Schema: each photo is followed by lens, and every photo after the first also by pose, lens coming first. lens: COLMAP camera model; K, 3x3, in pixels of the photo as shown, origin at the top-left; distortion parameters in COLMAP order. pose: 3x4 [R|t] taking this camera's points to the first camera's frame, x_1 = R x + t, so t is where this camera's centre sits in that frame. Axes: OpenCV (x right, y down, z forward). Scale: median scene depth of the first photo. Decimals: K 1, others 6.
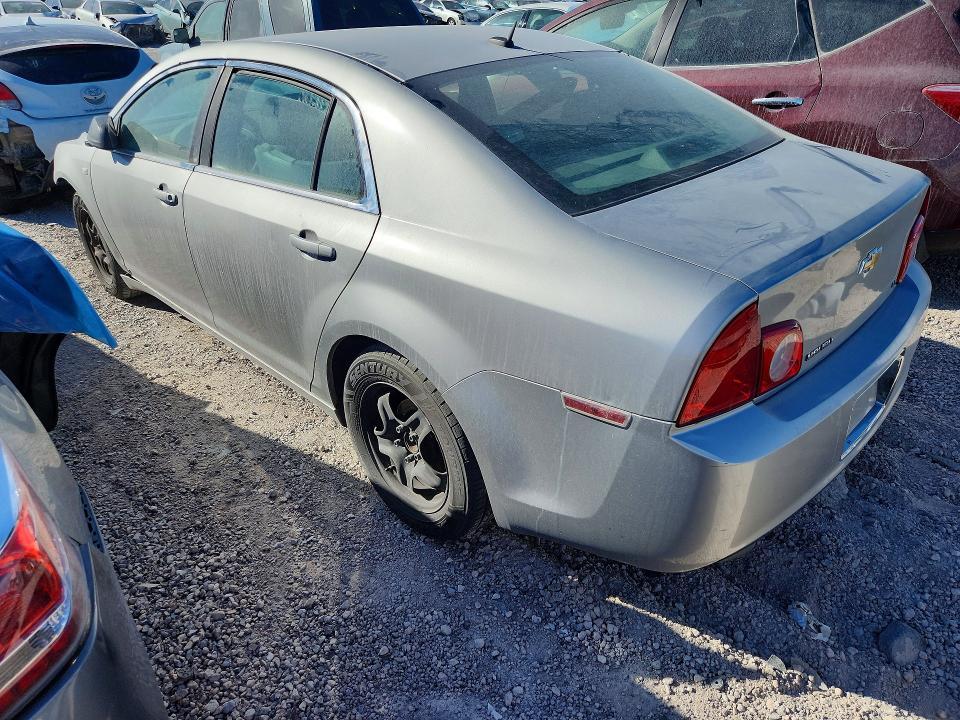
lens RADIAL K [[676.9, 0, 476.0], [0, 676.9, 360.8], [0, 0, 1]] dist [0.030655, -0.013692]
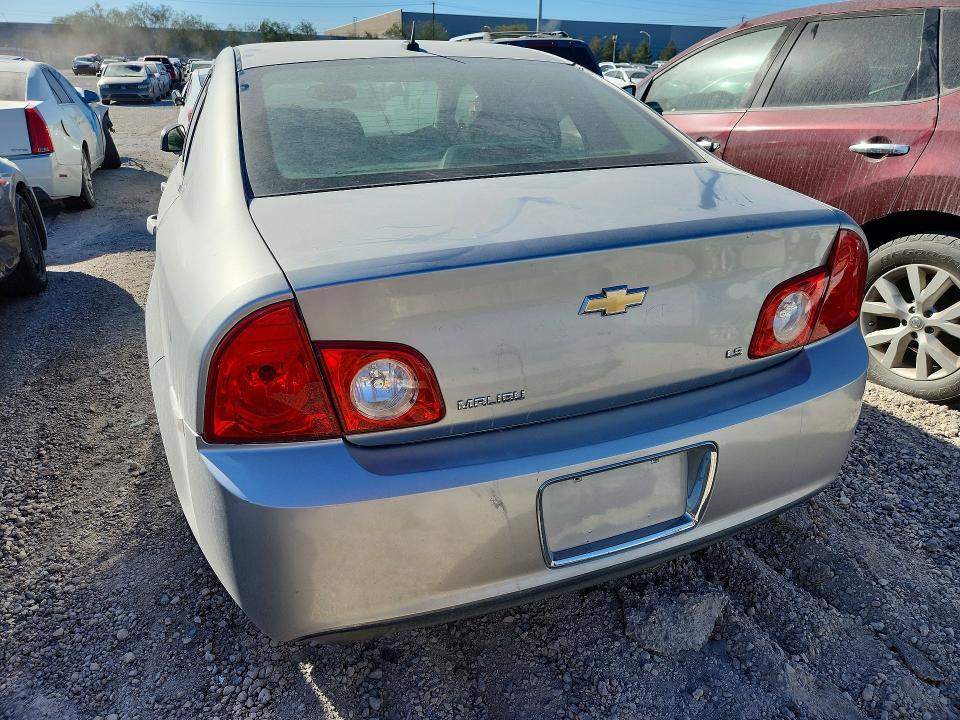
lens RADIAL K [[676.9, 0, 480.4], [0, 676.9, 357.3], [0, 0, 1]] dist [0.030655, -0.013692]
pose [[0.912246, 0.167064, -0.374028, 0.473868], [-0.202205, 0.977714, -0.056467, -0.011480], [0.356258, 0.127142, 0.925697, 0.184365]]
